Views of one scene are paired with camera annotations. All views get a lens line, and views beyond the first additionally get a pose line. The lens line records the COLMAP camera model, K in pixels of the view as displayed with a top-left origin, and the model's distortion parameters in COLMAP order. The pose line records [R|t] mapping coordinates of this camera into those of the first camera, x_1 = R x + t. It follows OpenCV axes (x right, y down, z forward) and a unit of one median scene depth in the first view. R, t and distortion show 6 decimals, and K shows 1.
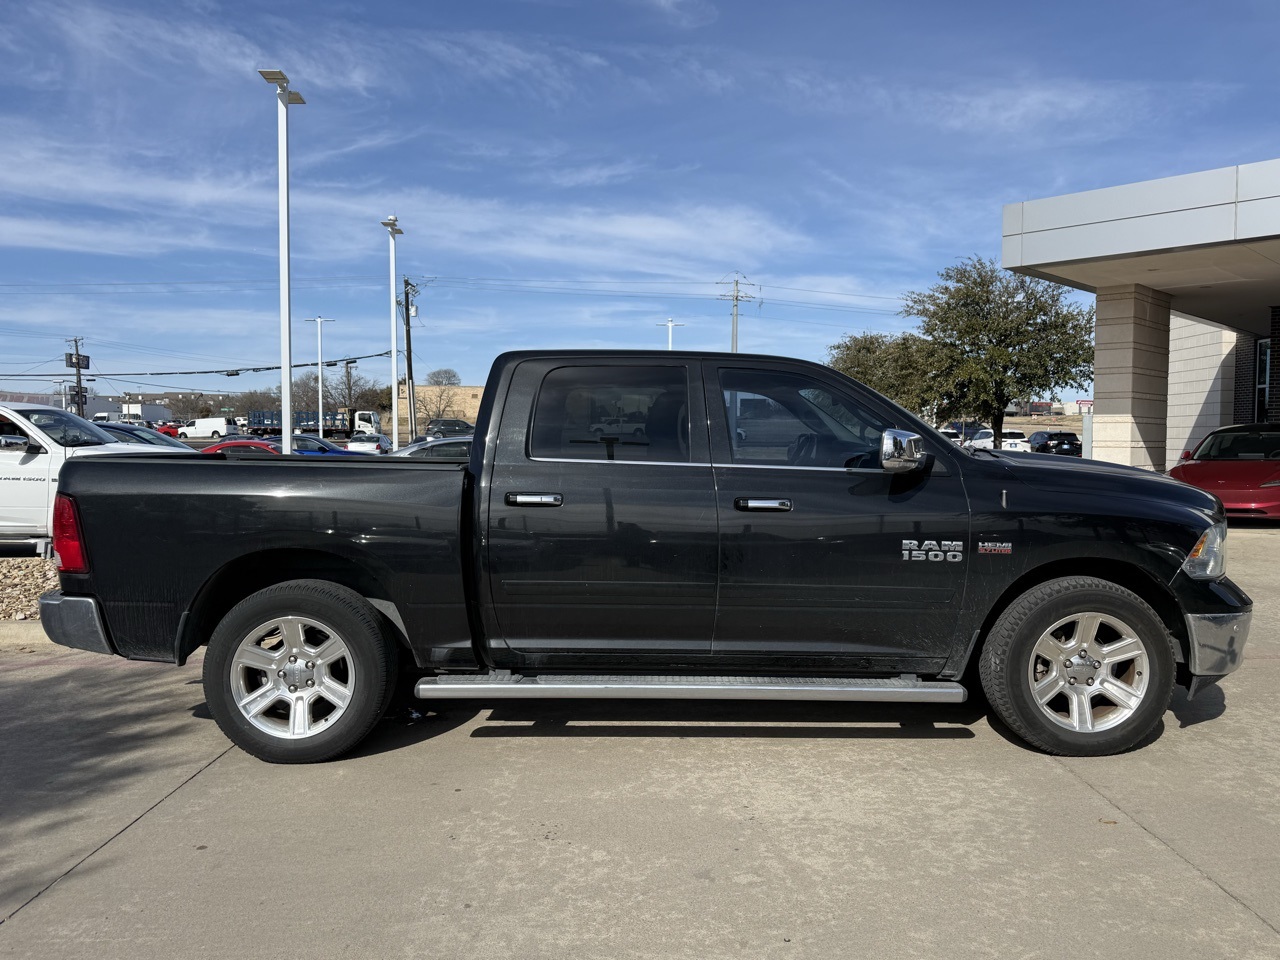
lens RADIAL K [[957.3, 0, 651.5], [0, 957.3, 479.8], [0, 0, 1]] dist [0.041970, -0.000455]
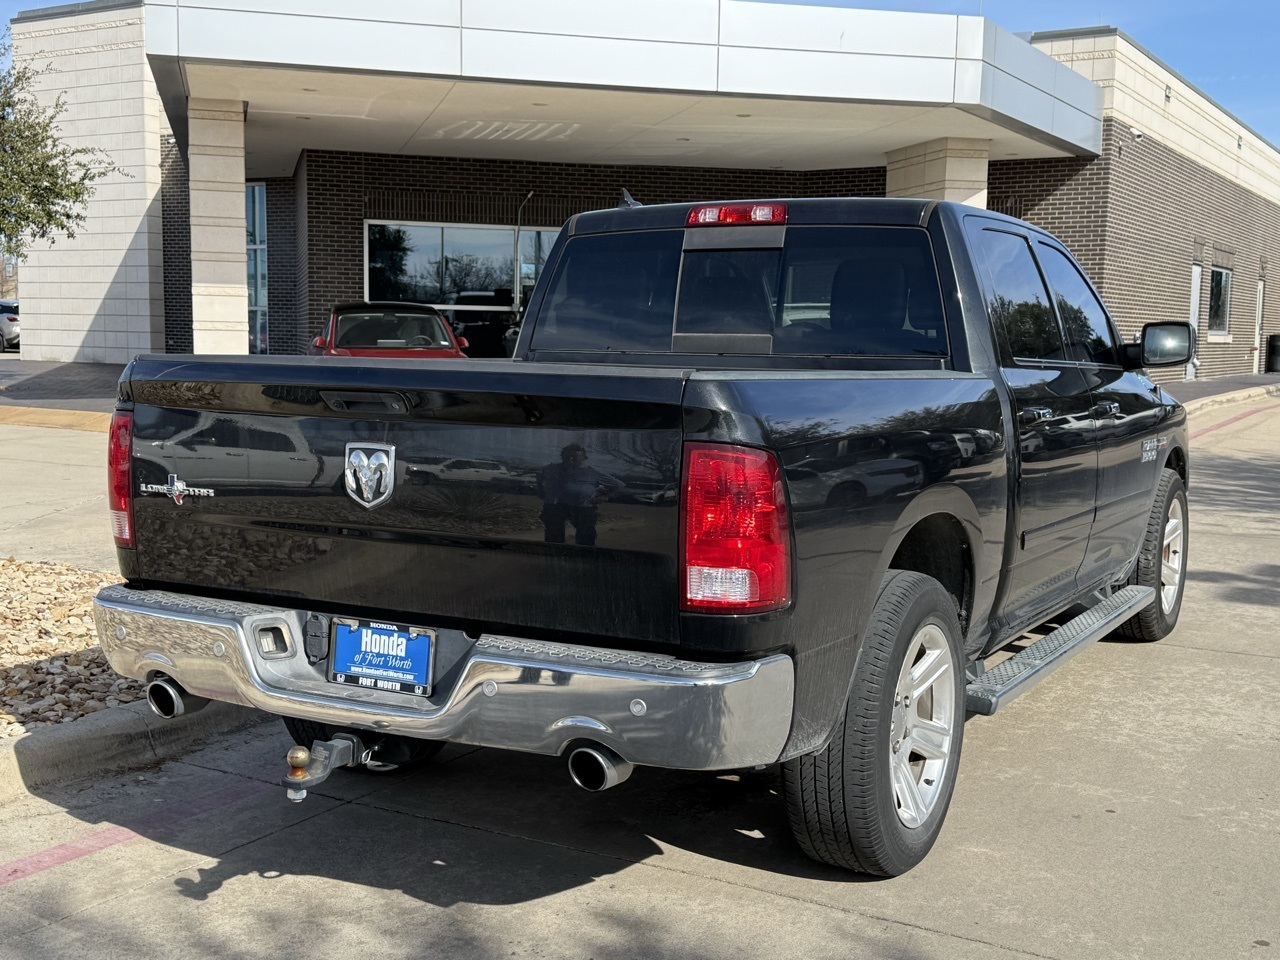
lens RADIAL K [[1465.1, 0, 695.7], [0, 1465.1, 471.6], [0, 0, 1]] dist [0.106820, 0.000000]
pose [[0.503833, -0.077950, 0.860277, -1.283064], [0.022072, 0.996757, 0.077389, -0.032440], [-0.863519, -0.020003, 0.503920, 0.684483]]
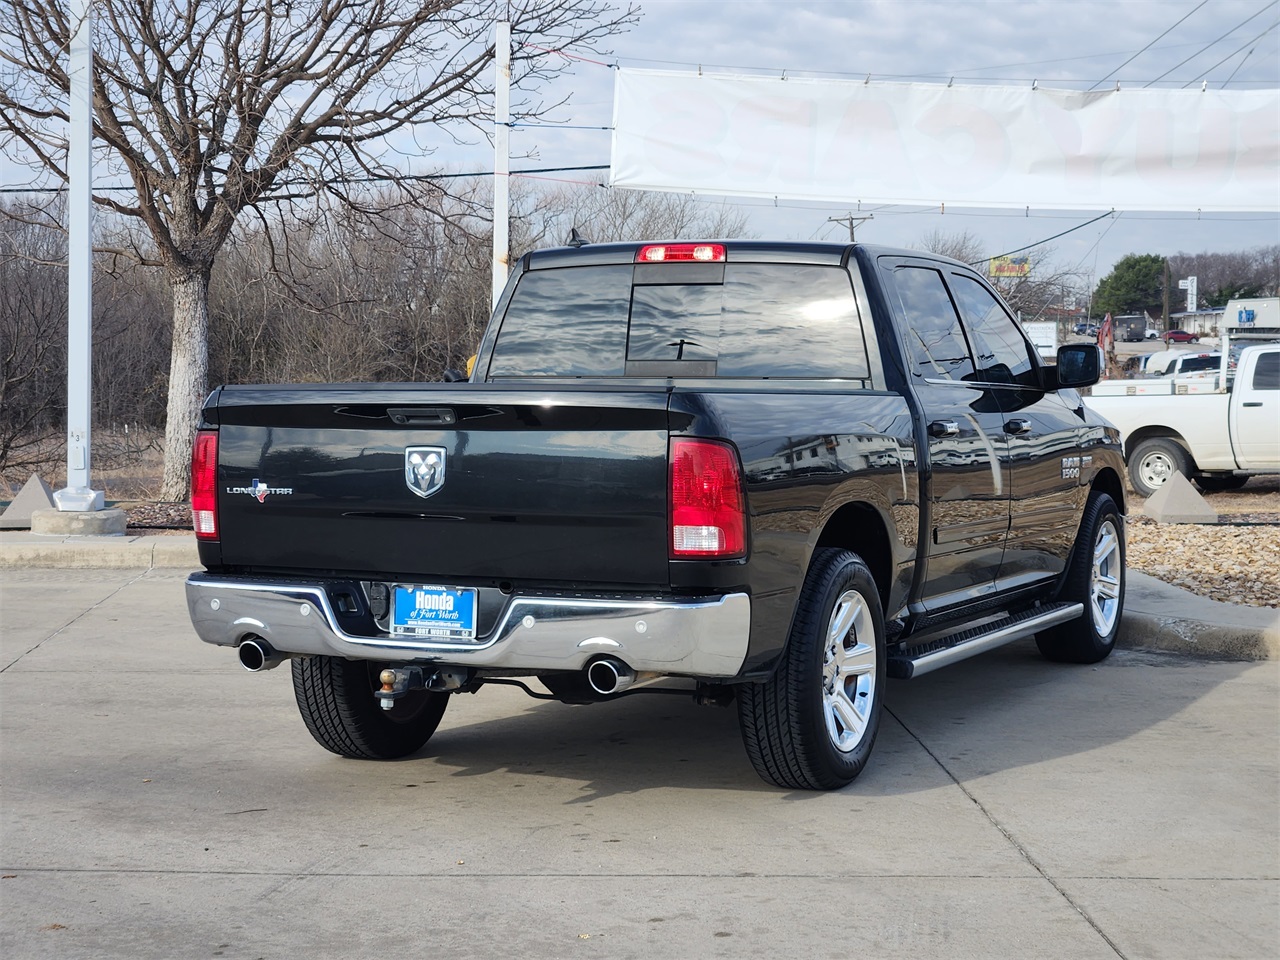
lens RADIAL K [[2344.0, 0, 643.5], [0, 2344.0, 482.1], [0, 0, 1]] dist [0.013731, 0.000000]
pose [[0.469114, -0.050782, 0.881676, -2.120357], [0.041116, 0.998519, 0.035635, -0.017801], [-0.882180, 0.019534, 0.470507, 0.299346]]
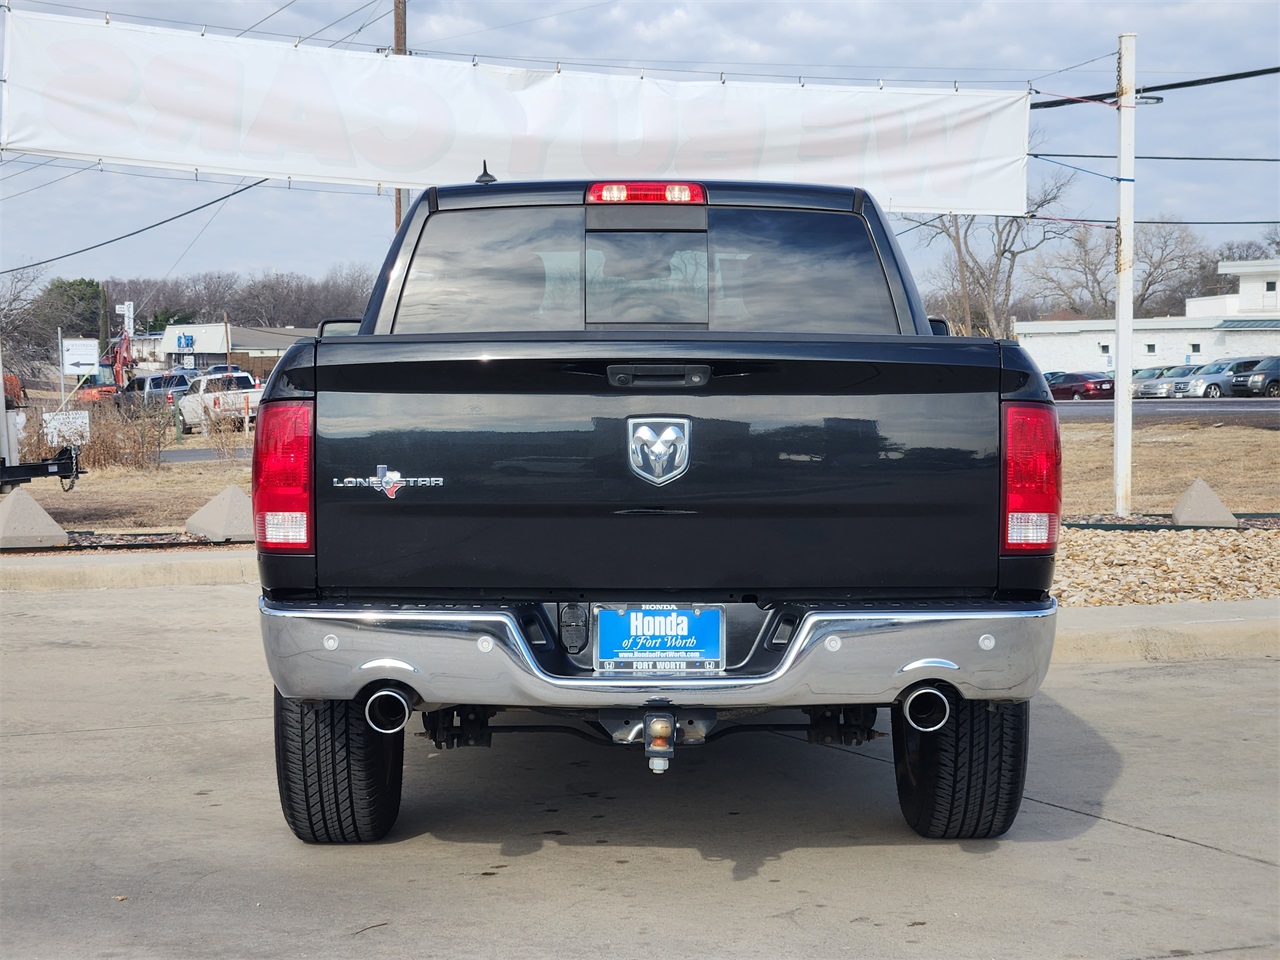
lens RADIAL K [[2344.0, 0, 632.8], [0, 2344.0, 486.6], [0, 0, 1]] dist [0.013731, 0.000000]
pose [[0.043061, -0.046784, 0.997976, -1.960740], [0.039419, 0.998205, 0.045093, -0.009639], [-0.998294, 0.037397, 0.044828, 1.215715]]
